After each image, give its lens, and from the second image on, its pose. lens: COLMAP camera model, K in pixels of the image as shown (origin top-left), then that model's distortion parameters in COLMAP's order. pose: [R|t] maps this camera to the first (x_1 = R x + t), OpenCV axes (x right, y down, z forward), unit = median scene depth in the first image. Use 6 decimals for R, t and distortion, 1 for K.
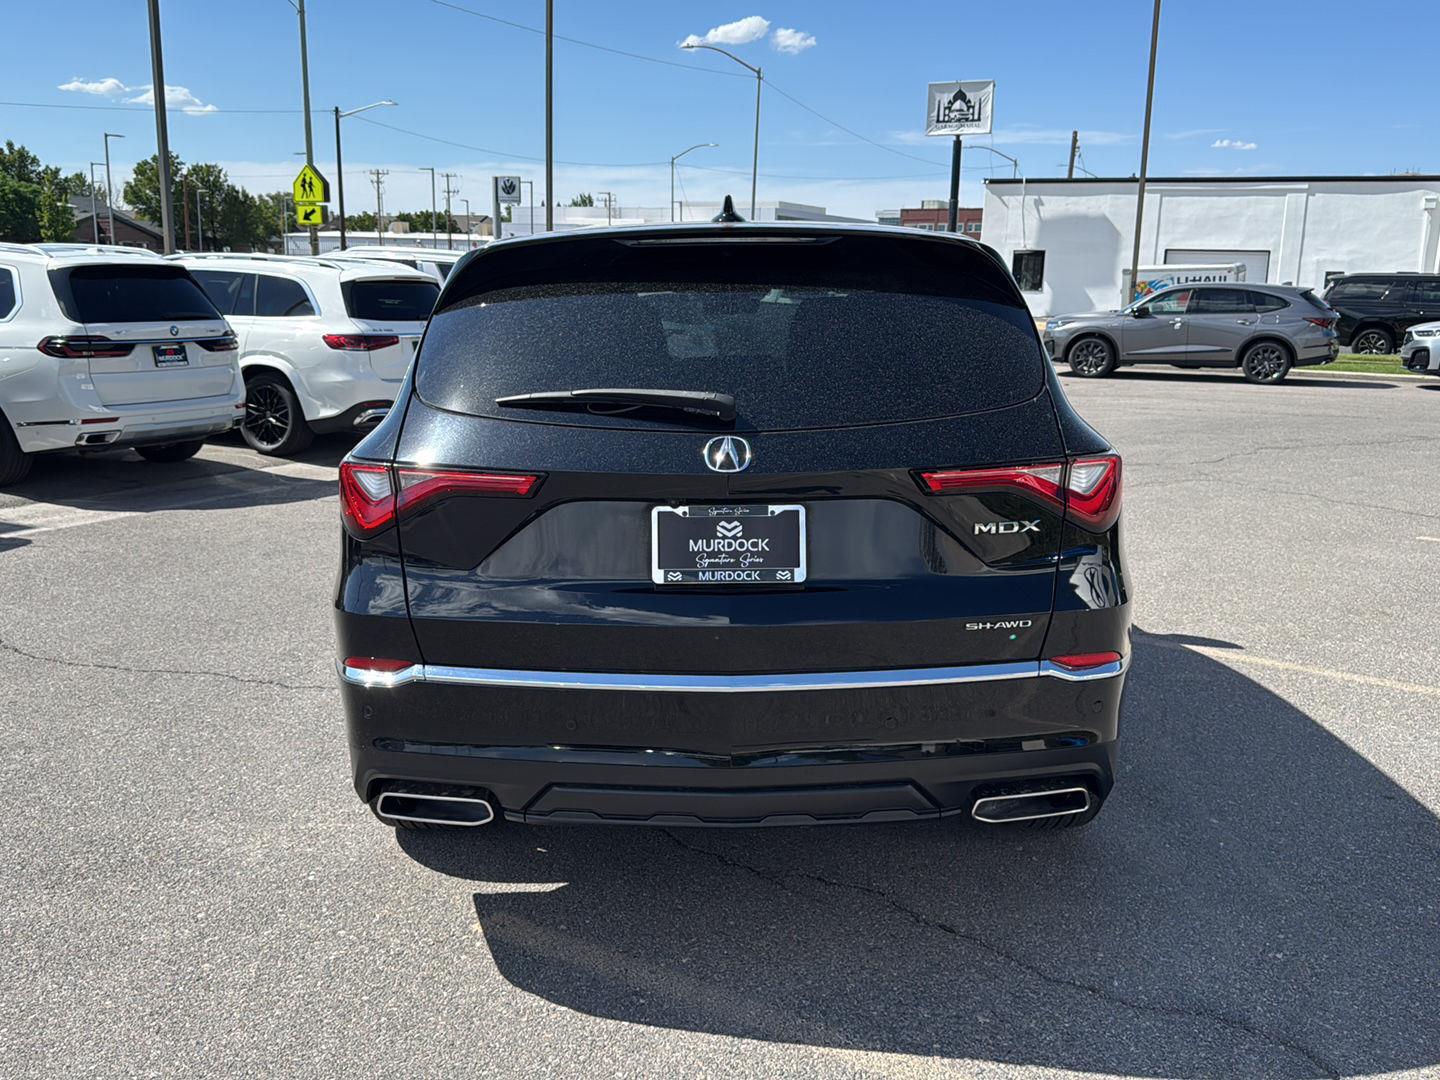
lens RADIAL K [[1297.6, 0, 717.2], [0, 1297.6, 561.9], [0, 0, 1]] dist [0.132564, -0.246987]
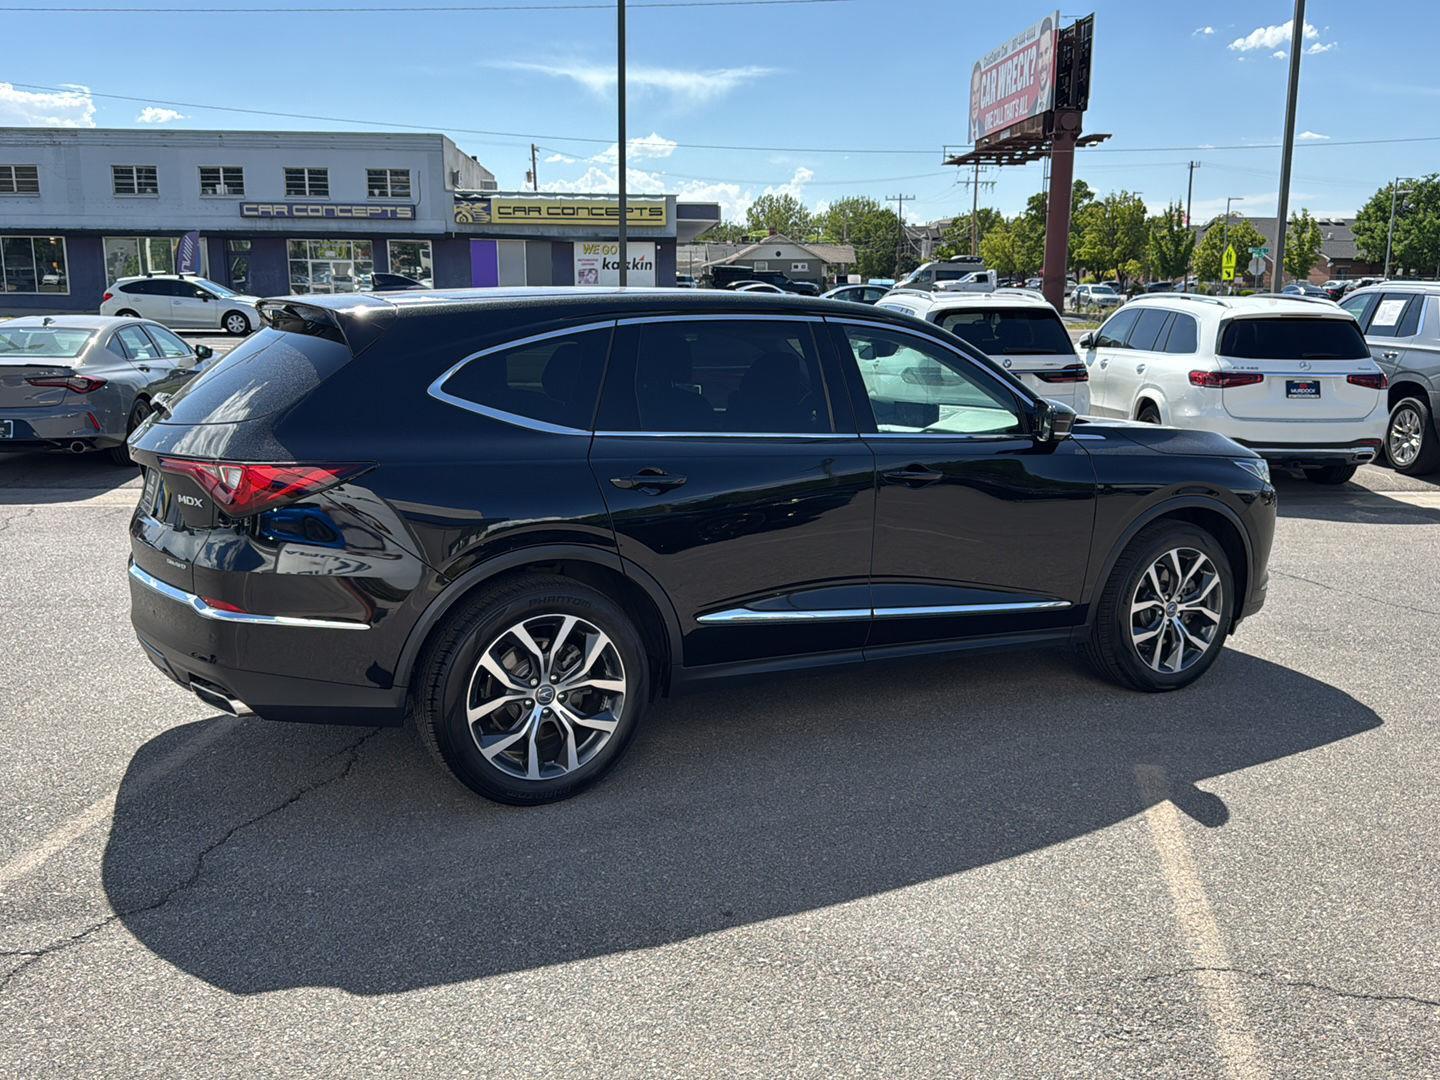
lens RADIAL K [[1297.6, 0, 717.2], [0, 1297.6, 561.9], [0, 0, 1]] dist [0.132564, -0.246987]
pose [[0.496698, 0.165476, -0.852003, 0.126435], [-0.183199, 0.979528, 0.083443, -0.013510], [0.848369, 0.114640, 0.516845, 0.051690]]
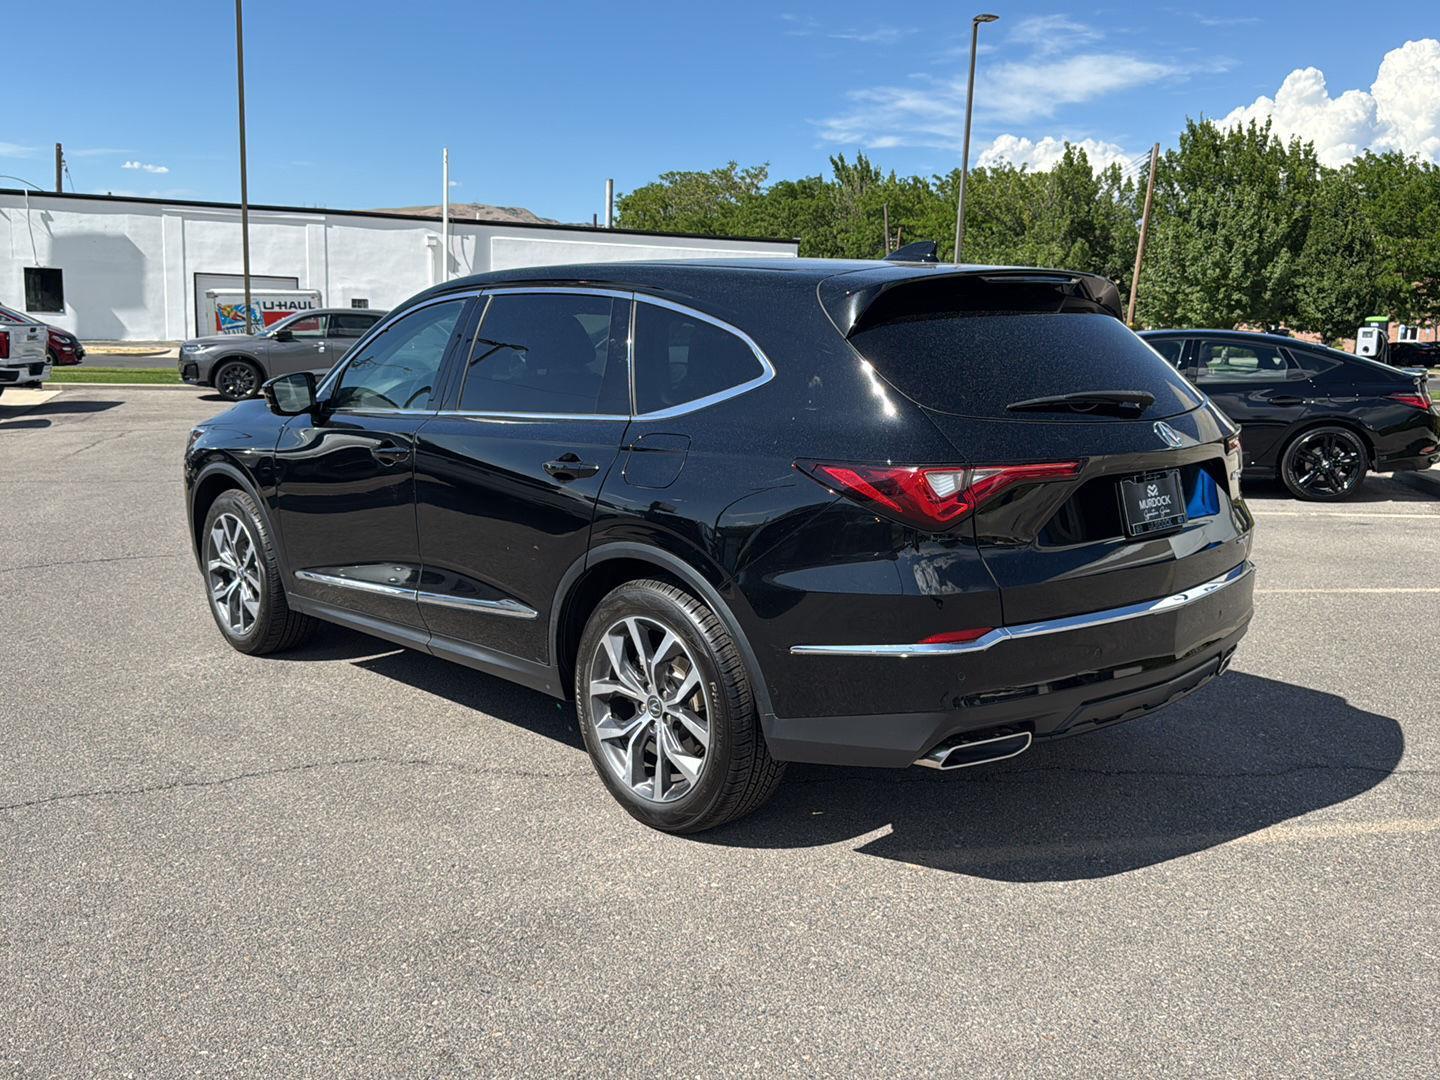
lens RADIAL K [[1297.6, 0, 717.2], [0, 1297.6, 561.9], [0, 0, 1]] dist [0.132564, -0.246987]
pose [[0.720520, -0.122298, 0.682564, -0.087909], [0.134006, 0.990327, 0.035984, -0.004275], [-0.680363, 0.065541, 0.729939, 0.021108]]
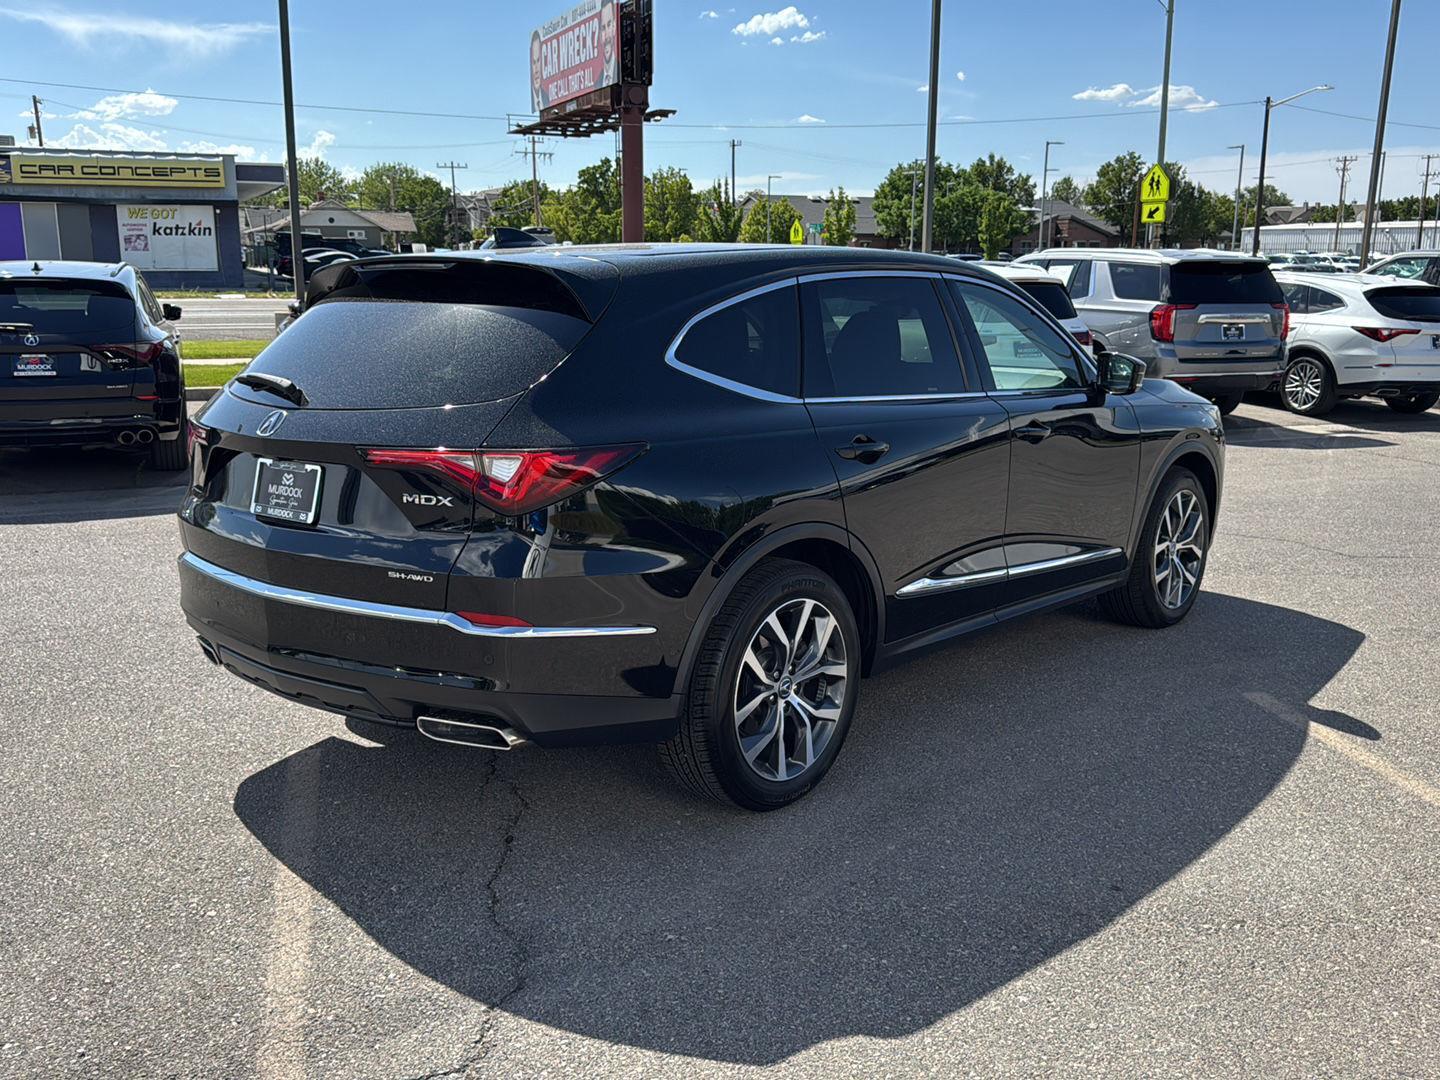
lens RADIAL K [[1297.6, 0, 717.2], [0, 1297.6, 561.9], [0, 0, 1]] dist [0.132564, -0.246987]
pose [[0.763162, 0.131304, -0.632727, 0.085341], [-0.129084, 0.990381, 0.049831, -0.004564], [0.633183, 0.043646, 0.772770, 0.015365]]
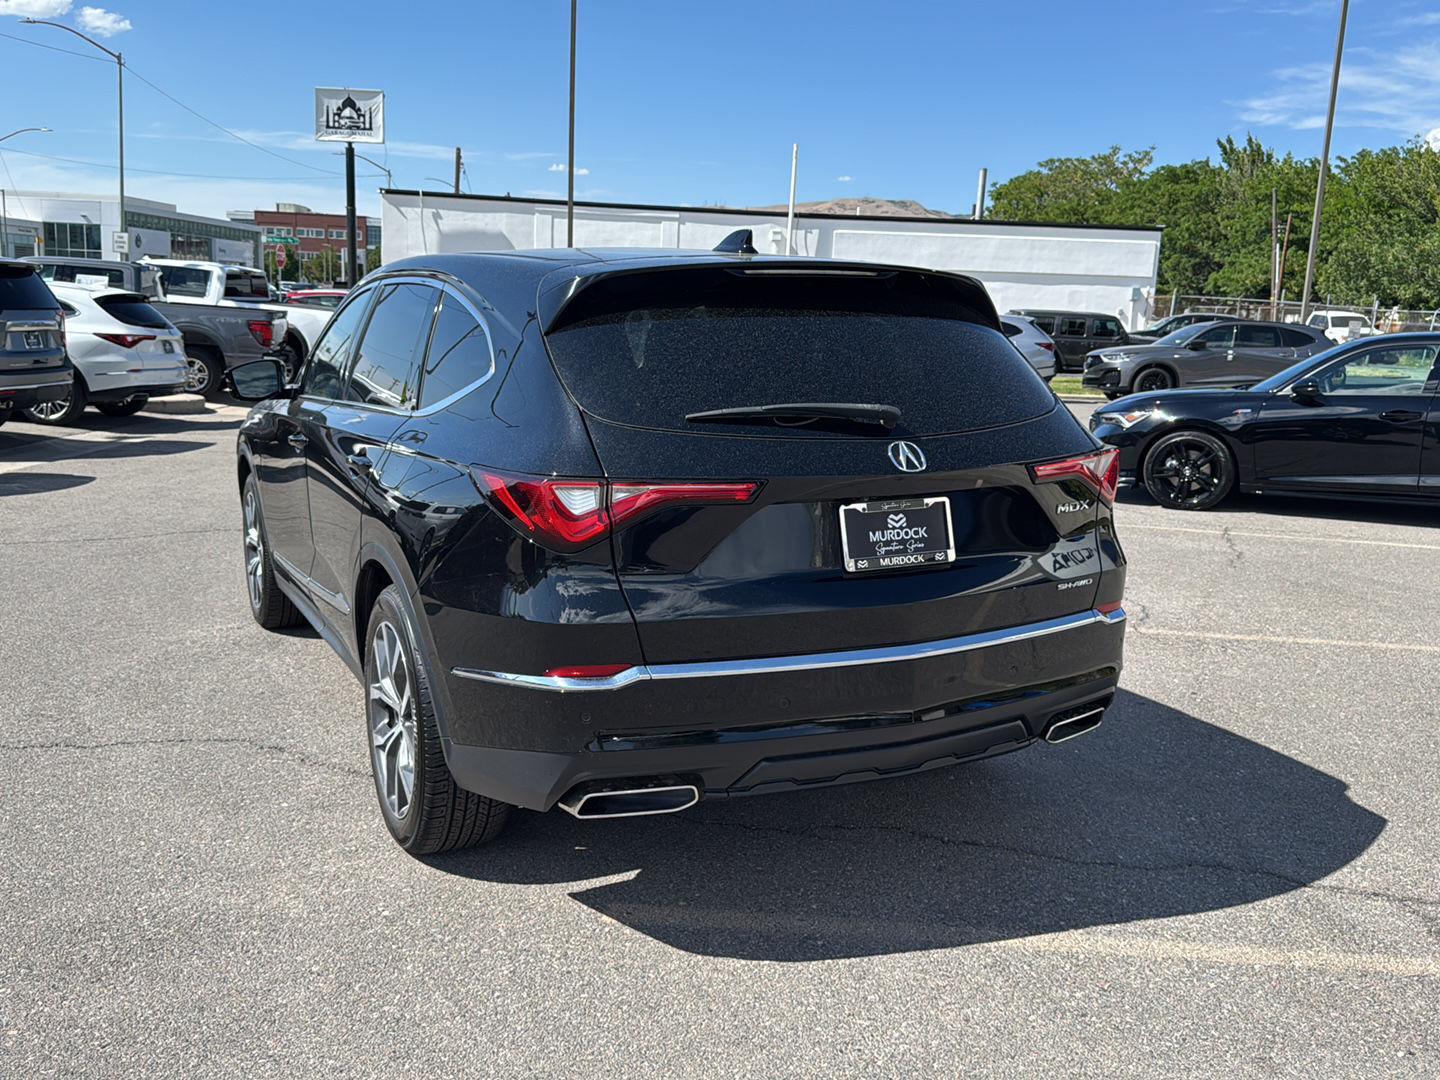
lens RADIAL K [[1297.6, 0, 717.2], [0, 1297.6, 561.9], [0, 0, 1]] dist [0.132564, -0.246987]
pose [[0.889343, -0.072826, 0.451403, -0.046152], [0.076024, 0.997044, 0.011076, -0.000932], [-0.450876, 0.024467, 0.892251, 0.001577]]
